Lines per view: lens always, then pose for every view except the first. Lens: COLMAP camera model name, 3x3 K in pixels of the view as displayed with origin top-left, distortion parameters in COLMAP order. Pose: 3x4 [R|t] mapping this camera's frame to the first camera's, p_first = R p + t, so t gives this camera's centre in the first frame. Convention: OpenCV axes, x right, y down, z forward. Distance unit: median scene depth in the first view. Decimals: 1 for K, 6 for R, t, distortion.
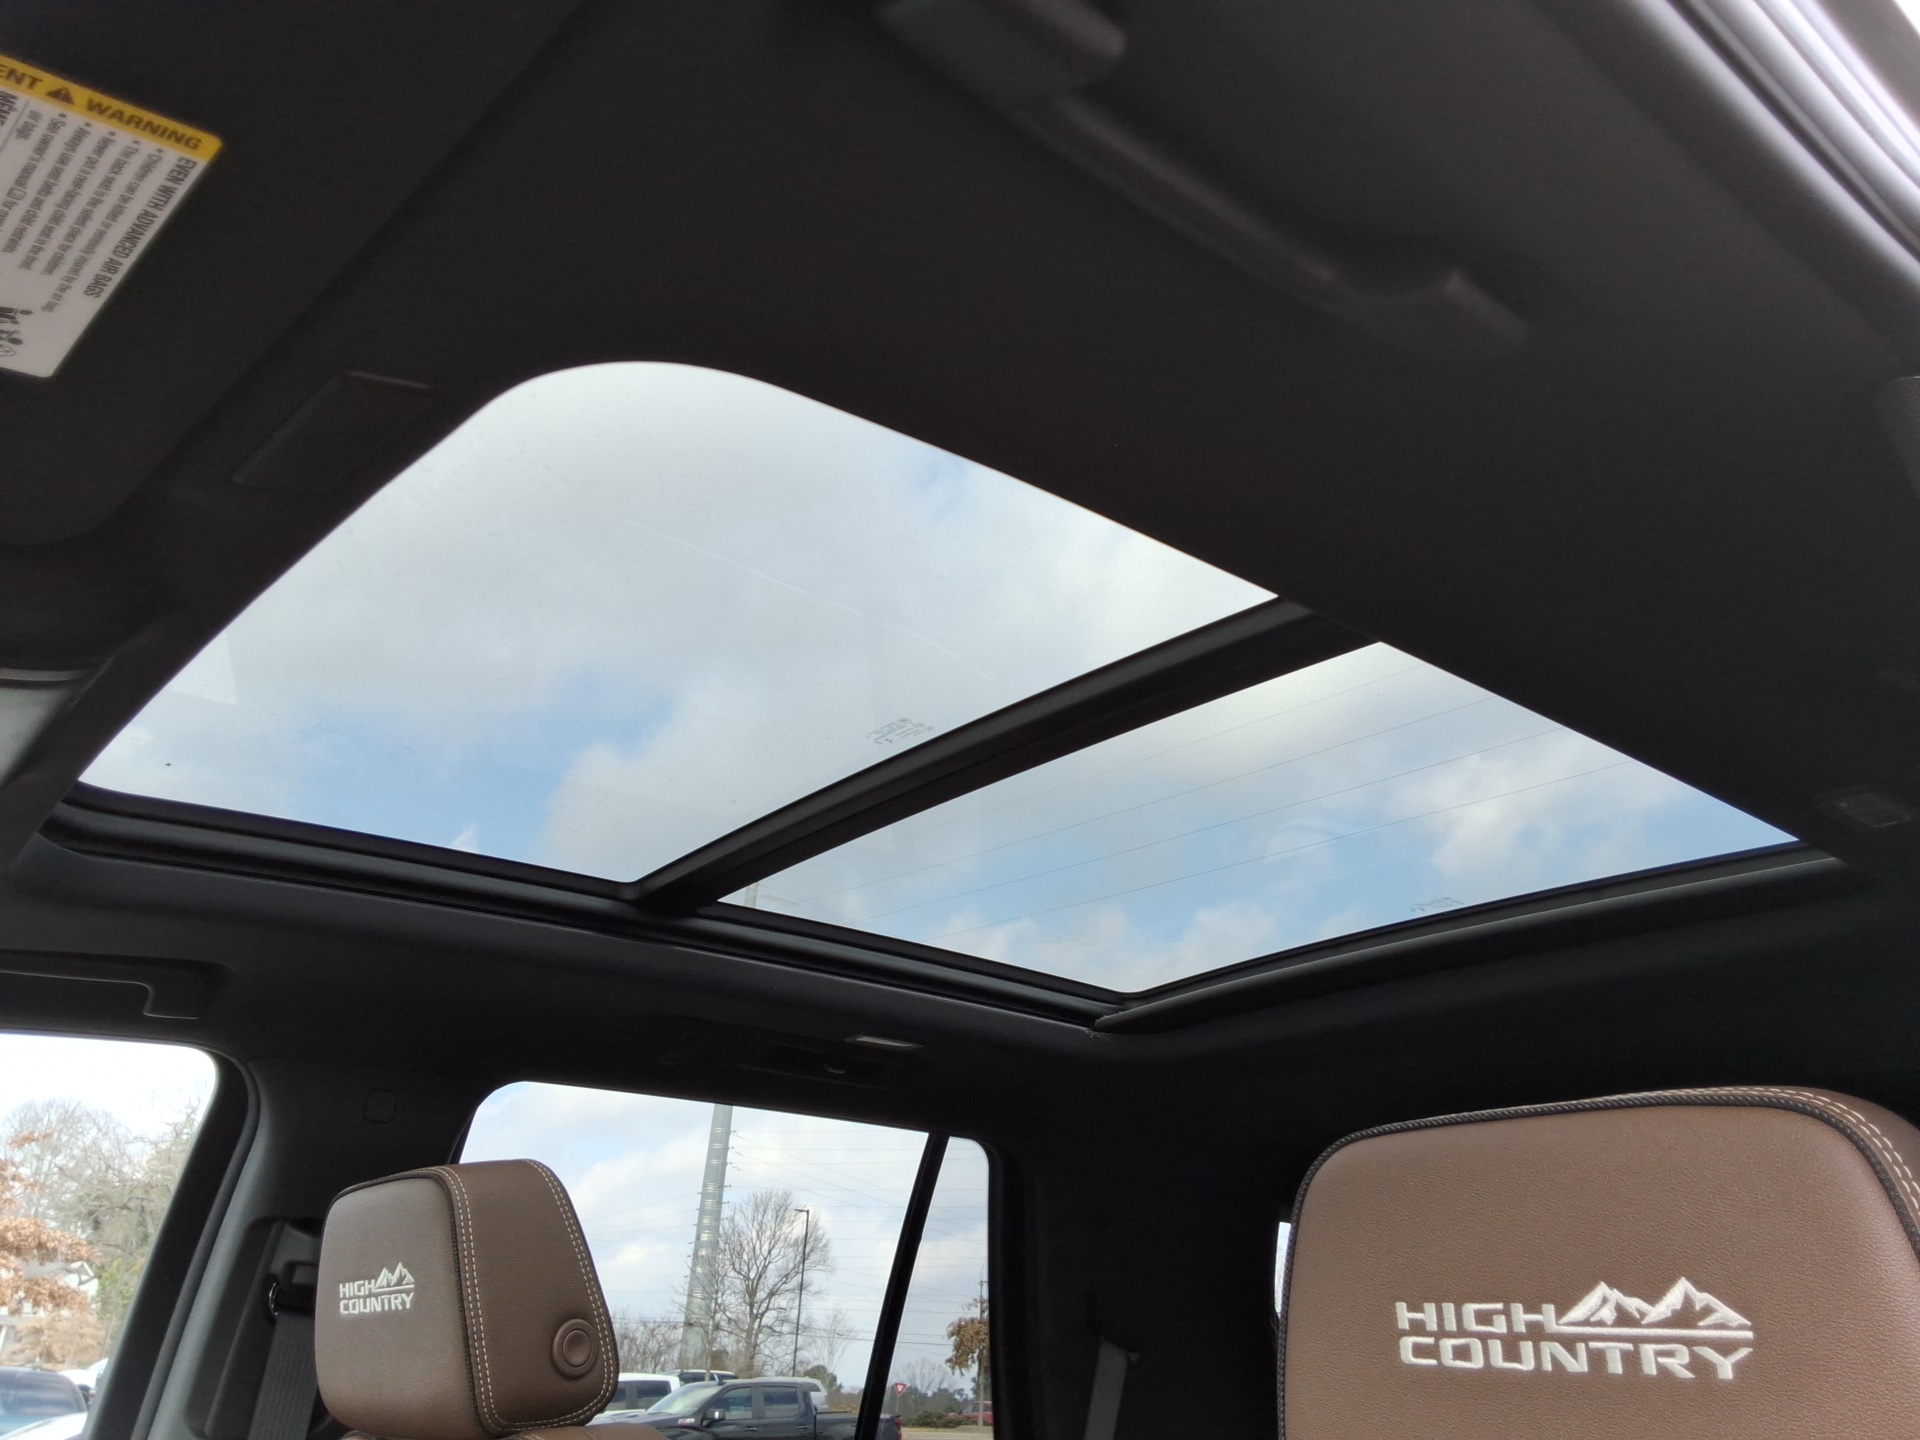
lens RADIAL K [[1537.3, 0, 996.2], [0, 1537.3, 722.8], [0, 0, 1]] dist [0.109483, -0.175957]
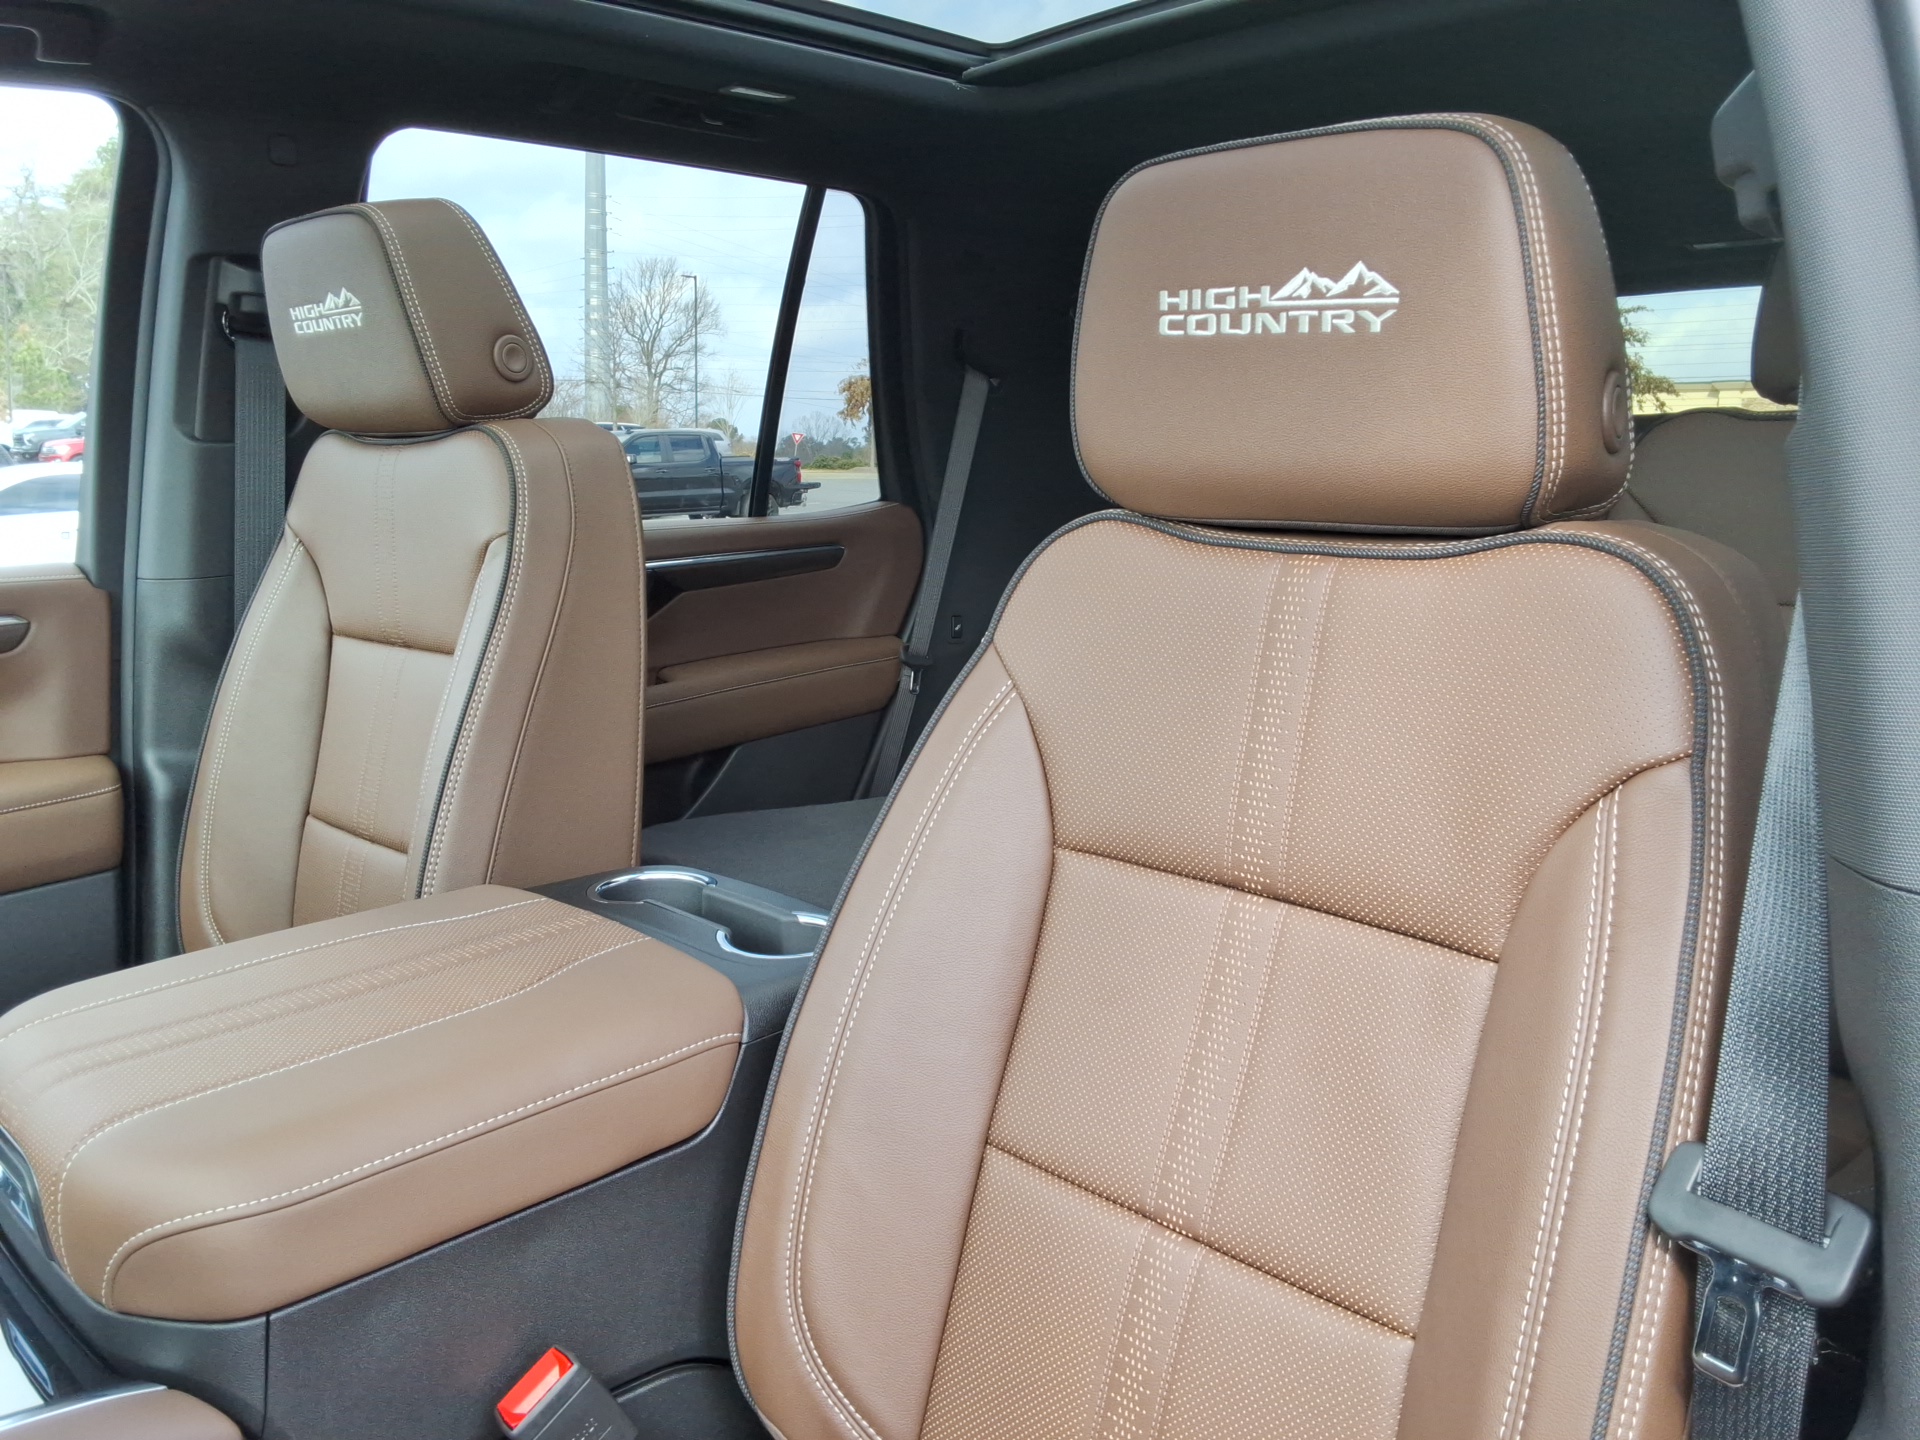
lens RADIAL K [[1537.3, 0, 980.3], [0, 1537.3, 685.8], [0, 0, 1]] dist [0.109483, -0.175957]
pose [[0.998132, -0.022052, 0.056978, 0.010379], [-0.011768, 0.845734, 0.533475, -0.020230], [-0.059953, -0.533149, 0.843895, -0.128250]]
